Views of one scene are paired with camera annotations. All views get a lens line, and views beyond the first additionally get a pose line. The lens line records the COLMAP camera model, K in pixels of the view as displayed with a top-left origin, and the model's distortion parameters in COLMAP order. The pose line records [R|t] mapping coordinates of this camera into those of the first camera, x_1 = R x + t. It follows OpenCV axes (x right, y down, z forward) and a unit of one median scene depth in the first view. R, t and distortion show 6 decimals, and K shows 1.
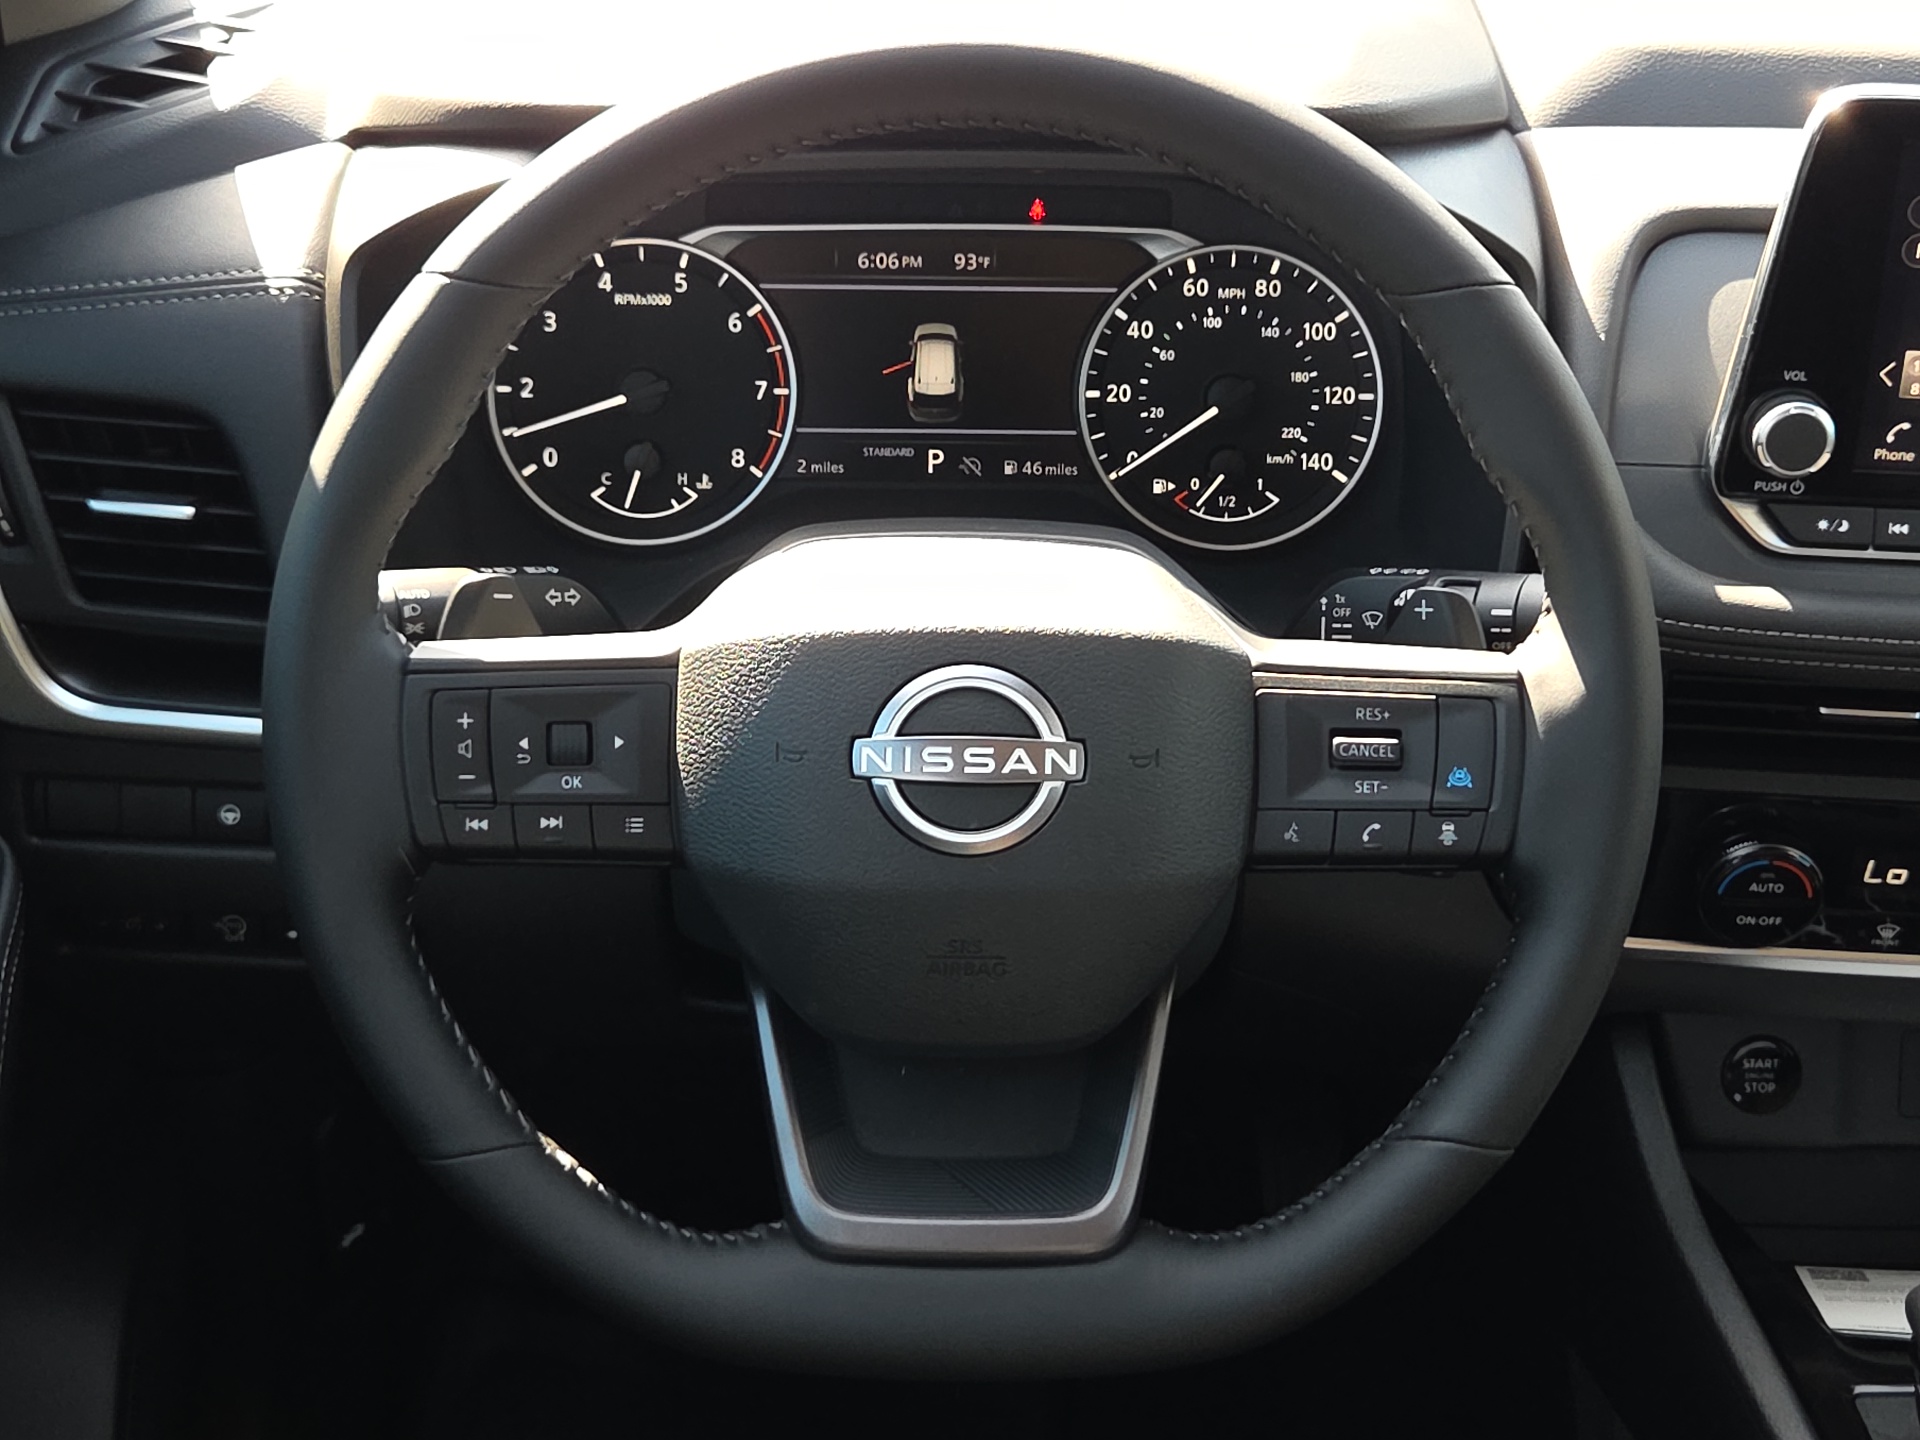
lens RADIAL K [[2948.2, 0, 963.9], [0, 2948.2, 704.7], [0, 0, 1]] dist [-0.013409, 0.000000]
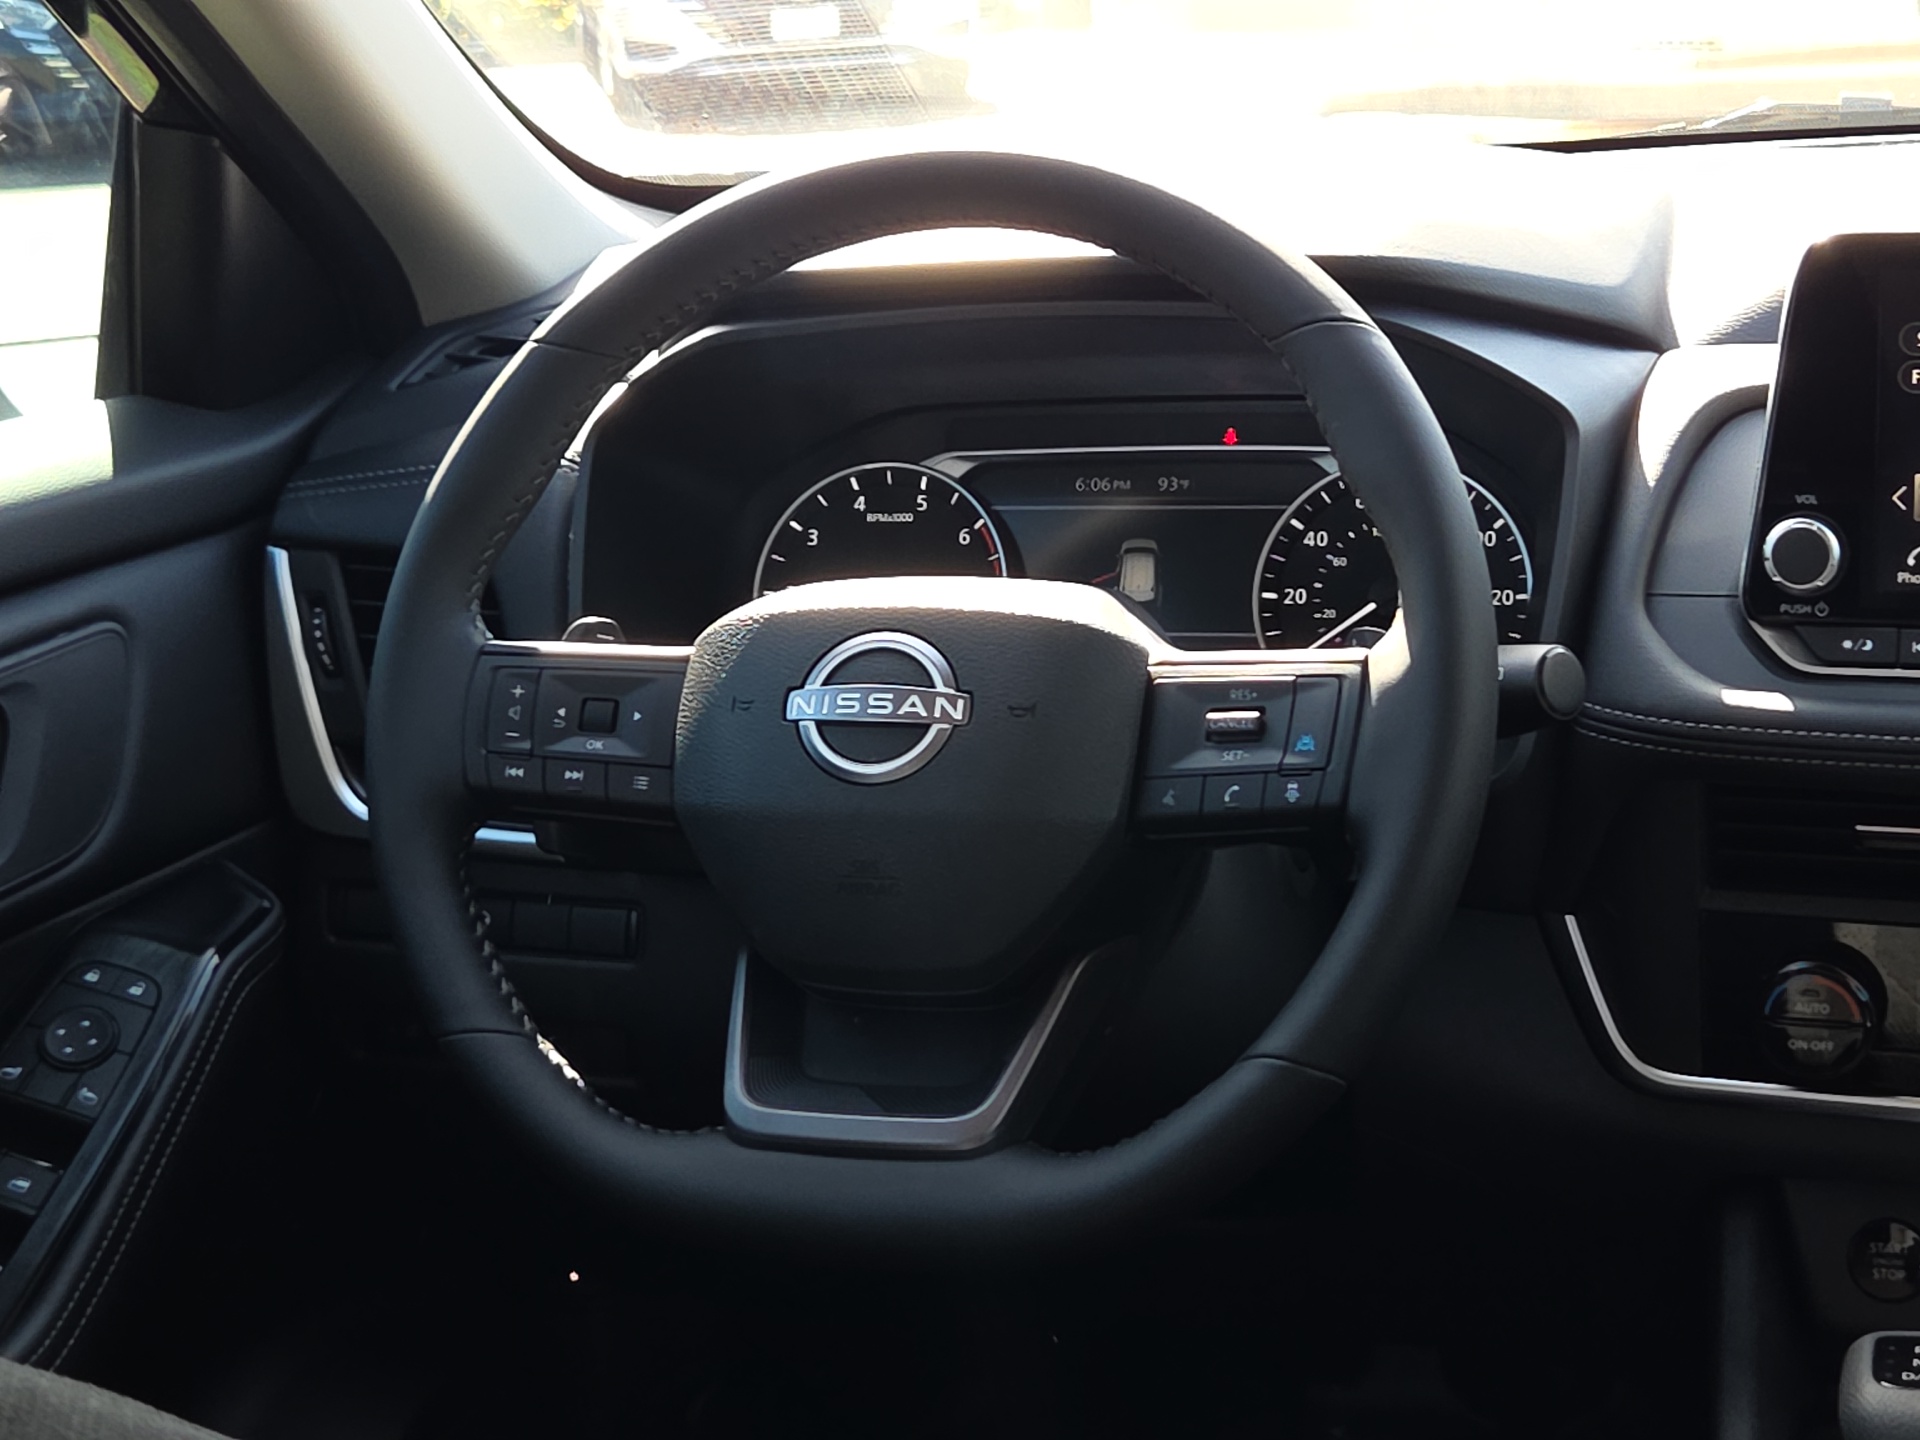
lens RADIAL K [[3451.5, 0, 967.5], [0, 3451.5, 709.5], [0, 0, 1]] dist [-0.000277, 0.000000]
pose [[0.938232, 0.000959, -0.346005, 0.428899], [-0.097264, 0.960405, -0.261079, 0.314592], [0.332055, 0.278606, 0.901176, -0.198668]]
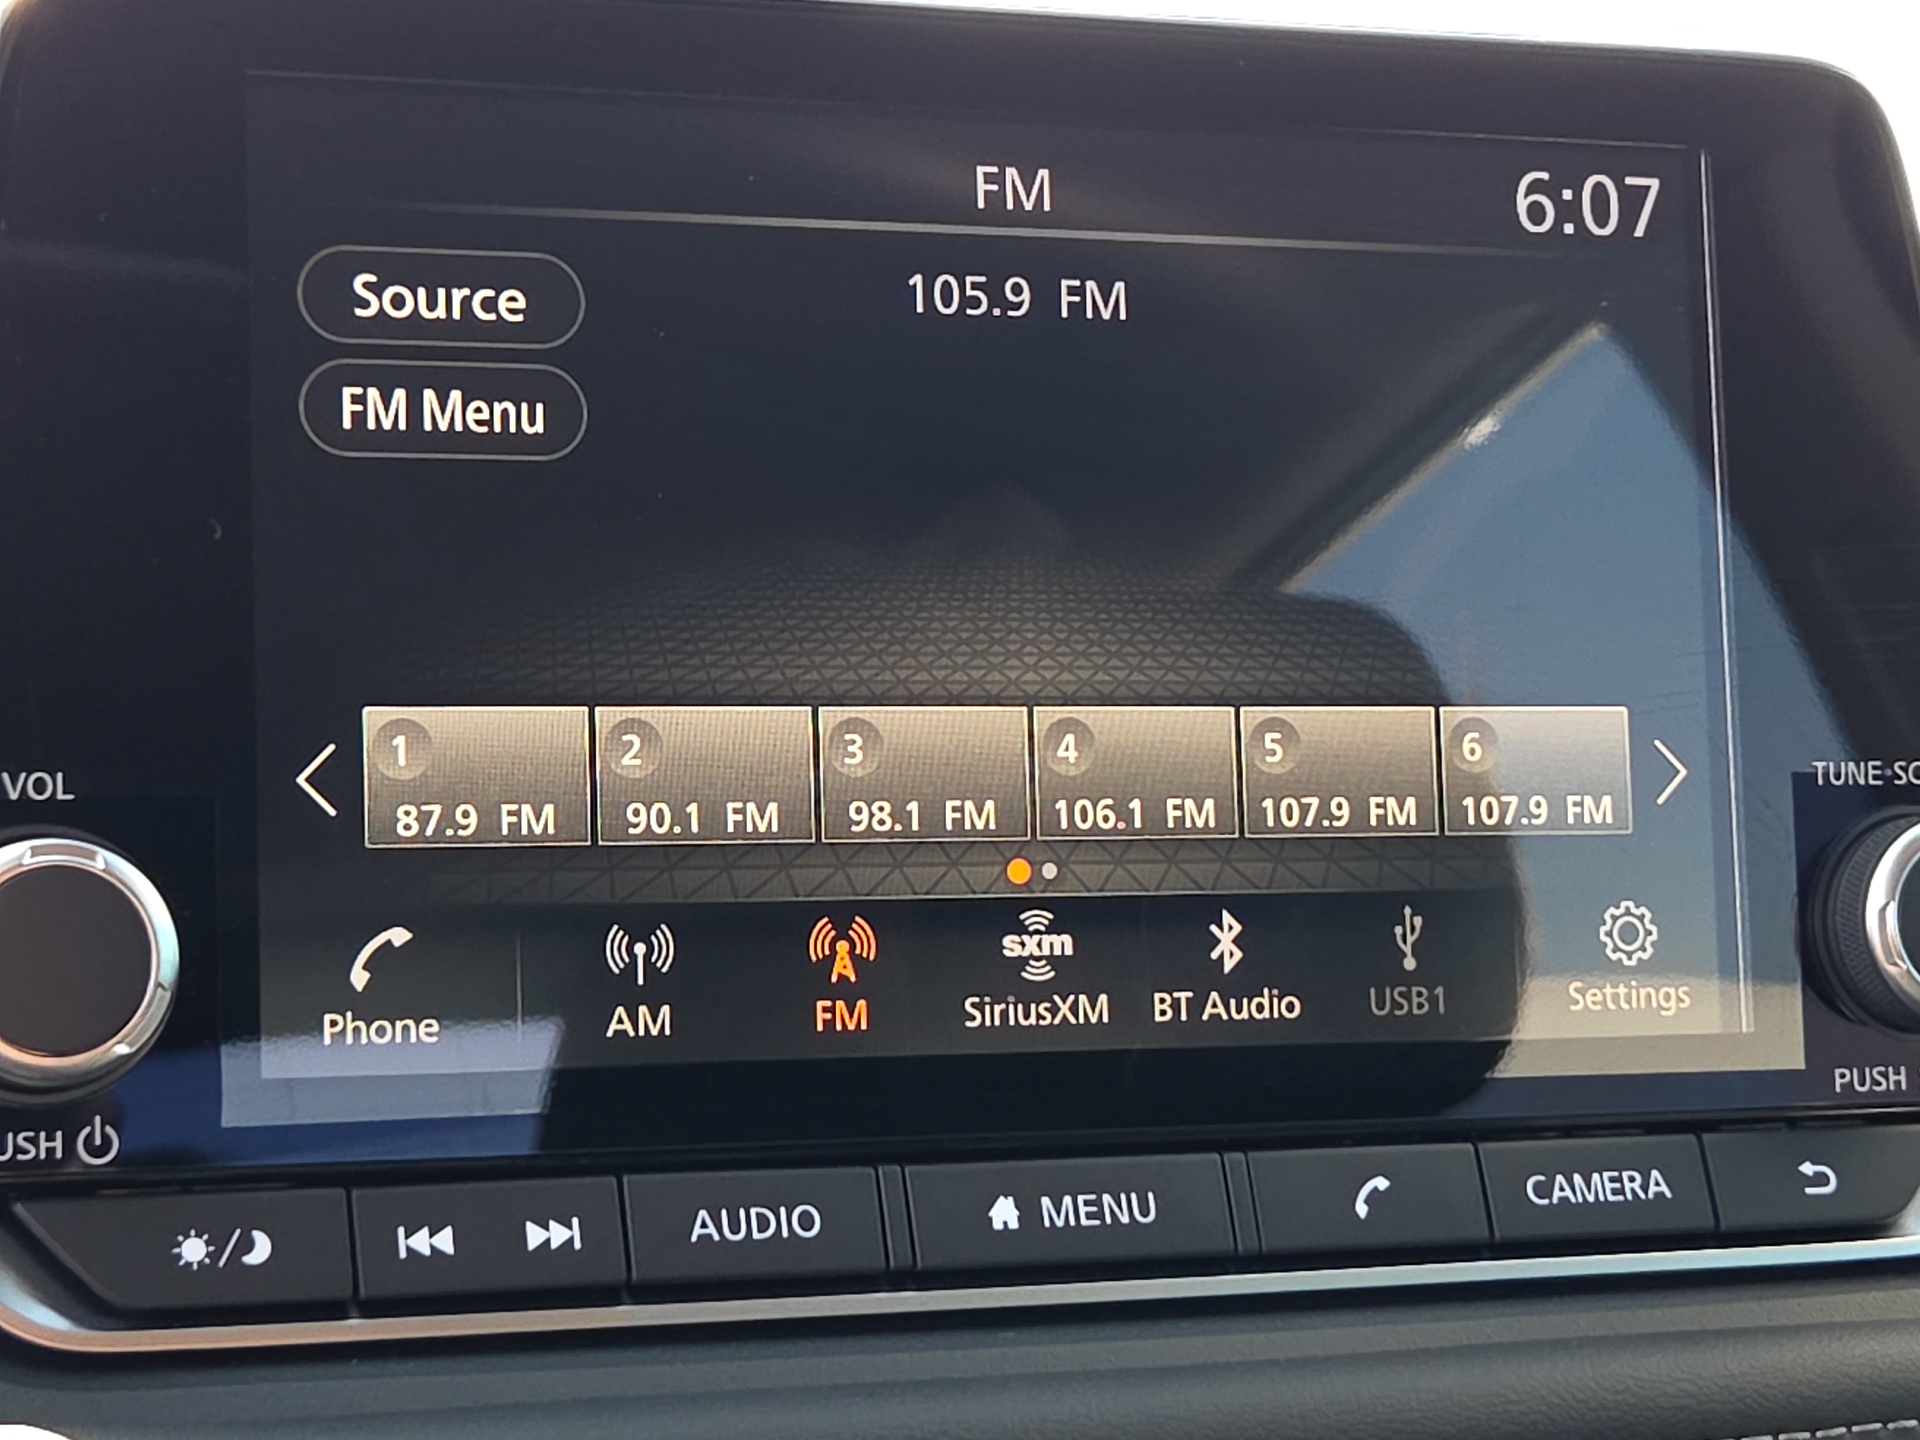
lens RADIAL K [[3881.2, 0, 894.9], [0, 3881.2, 699.8], [0, 0, 1]] dist [0.036589, 0.000000]
pose [[0.932932, -0.031360, 0.358686, 0.216872], [0.193302, 0.884083, -0.425478, 0.081568], [-0.303765, 0.466276, 0.830851, 0.608482]]
